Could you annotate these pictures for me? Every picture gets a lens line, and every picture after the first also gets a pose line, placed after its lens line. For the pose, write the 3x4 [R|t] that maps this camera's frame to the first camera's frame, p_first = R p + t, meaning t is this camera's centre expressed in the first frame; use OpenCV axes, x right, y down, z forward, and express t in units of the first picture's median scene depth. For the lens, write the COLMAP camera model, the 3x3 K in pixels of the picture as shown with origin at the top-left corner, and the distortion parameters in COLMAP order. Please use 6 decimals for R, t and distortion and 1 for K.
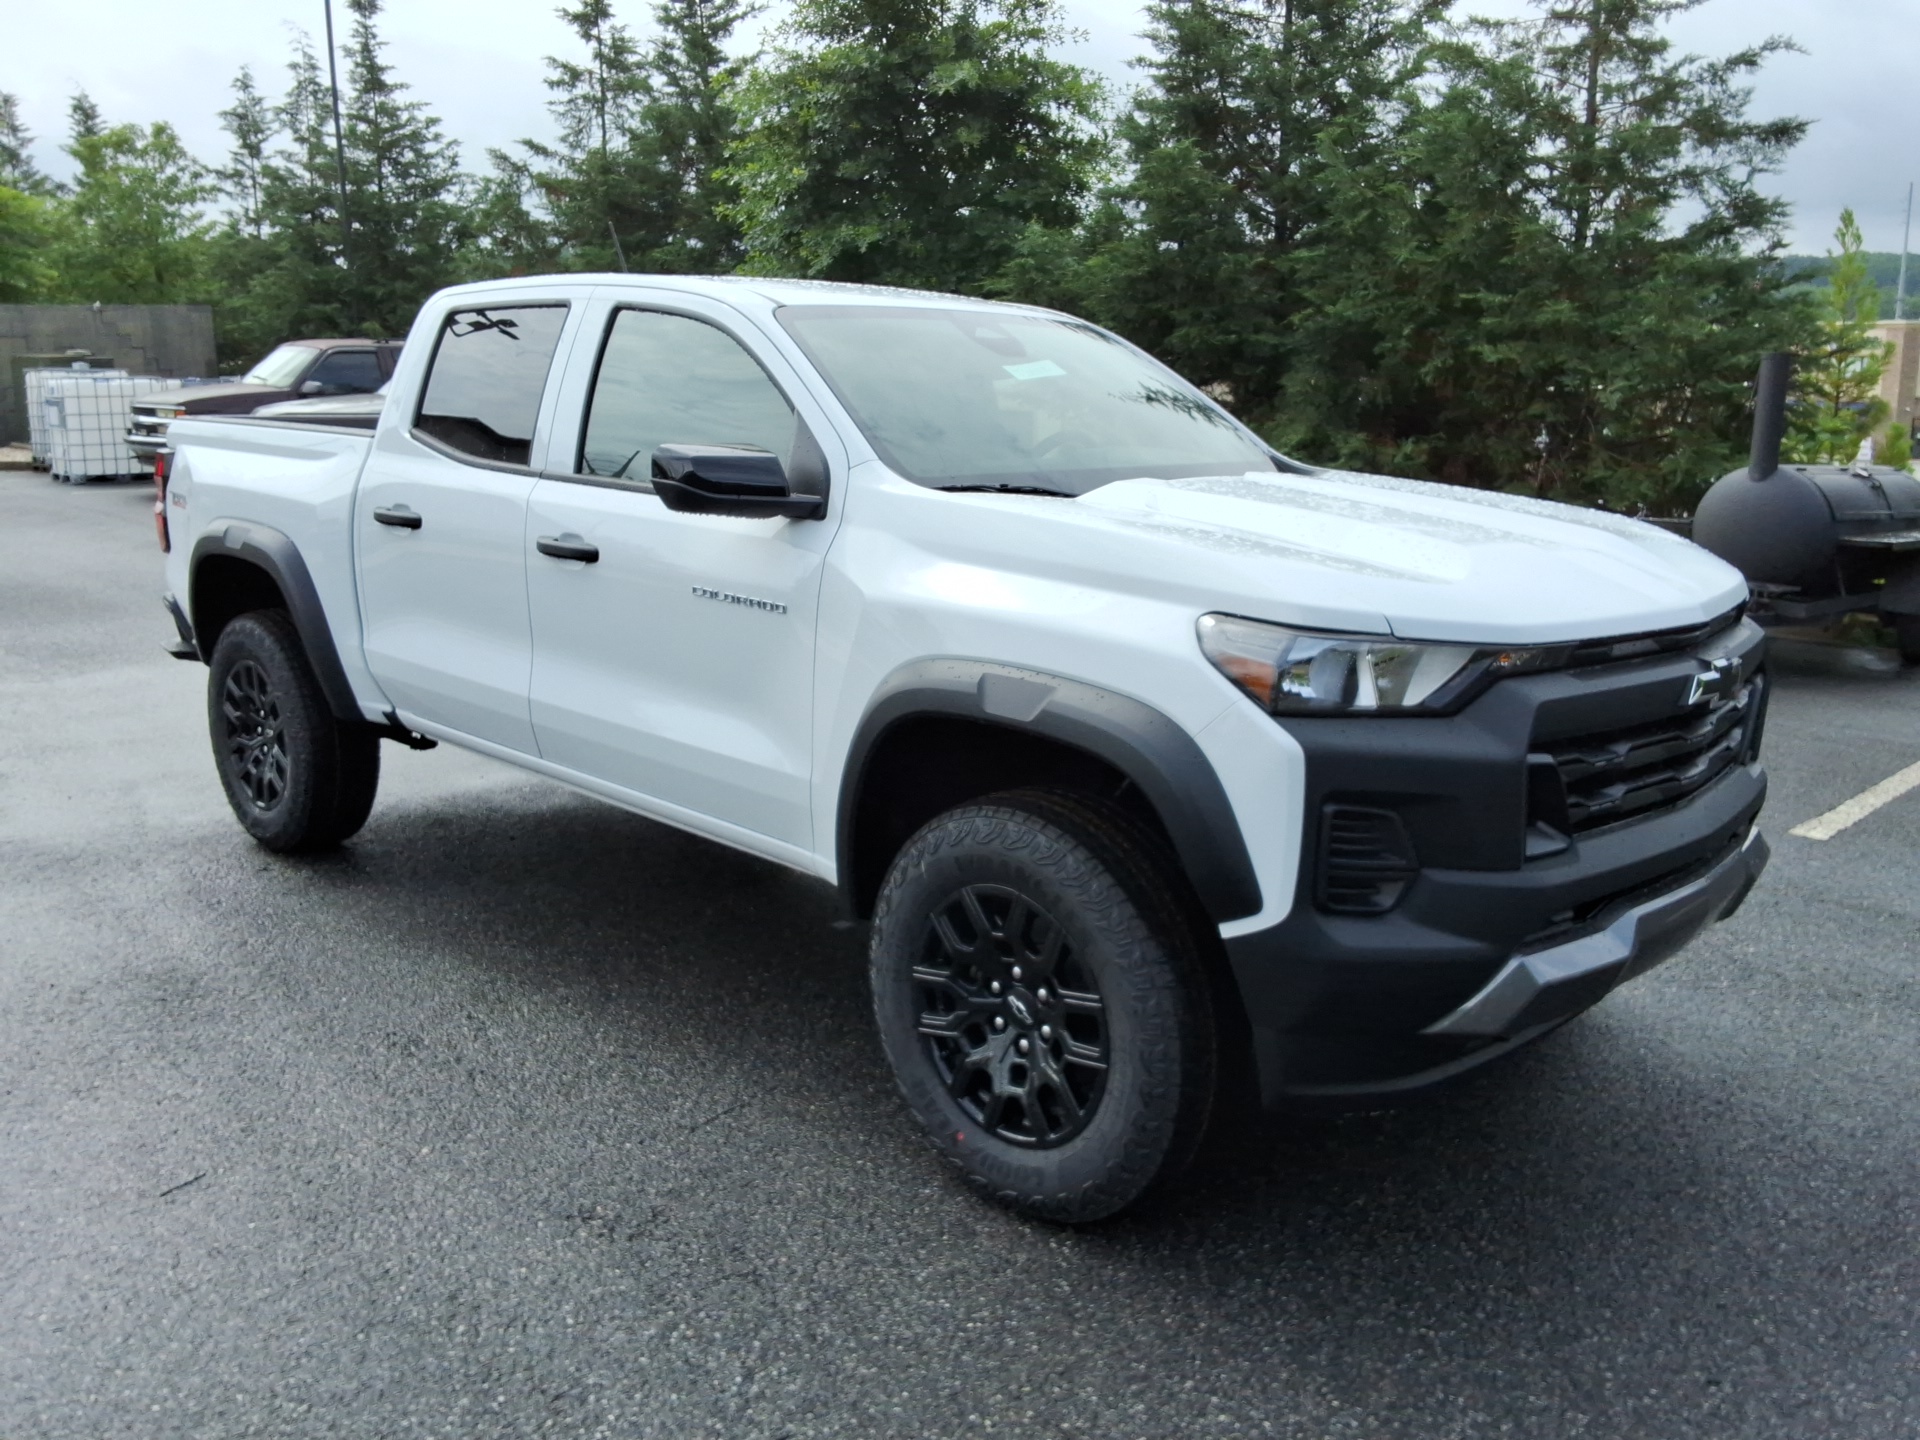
lens RADIAL K [[1547.6, 0, 974.9], [0, 1547.6, 714.3], [0, 0, 1]] dist [0.125995, -0.197453]
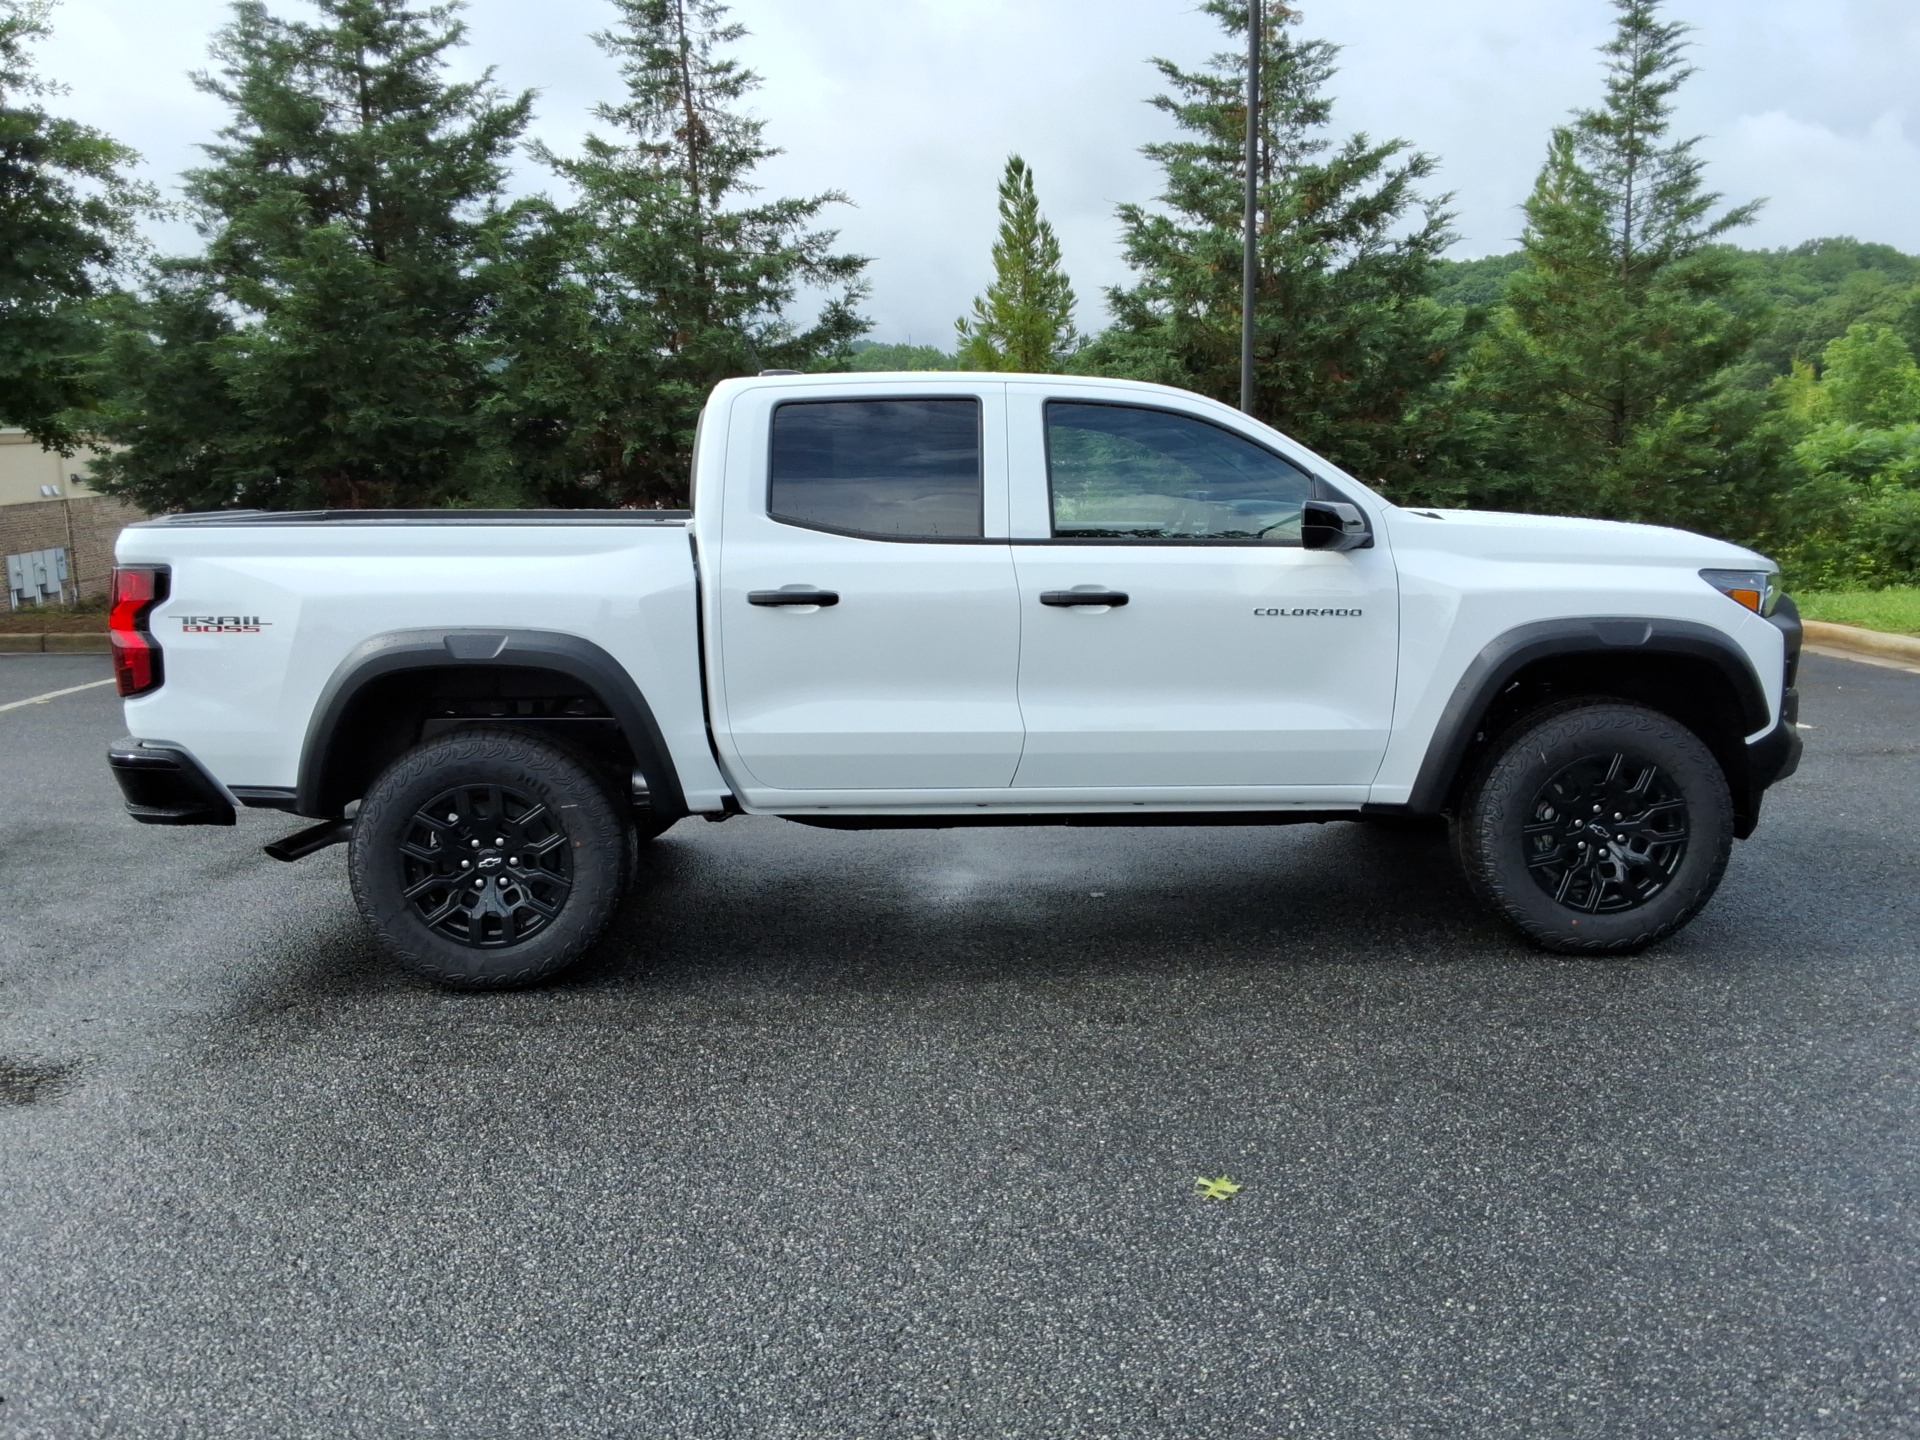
lens RADIAL K [[1558.4, 0, 971.5], [0, 1558.4, 708.3], [0, 0, 1]] dist [0.123930, -0.202116]
pose [[0.690369, -0.130553, 0.711581, -1.040601], [0.169840, 0.985342, 0.016003, -0.048212], [-0.703239, 0.109807, 0.702422, 0.191846]]
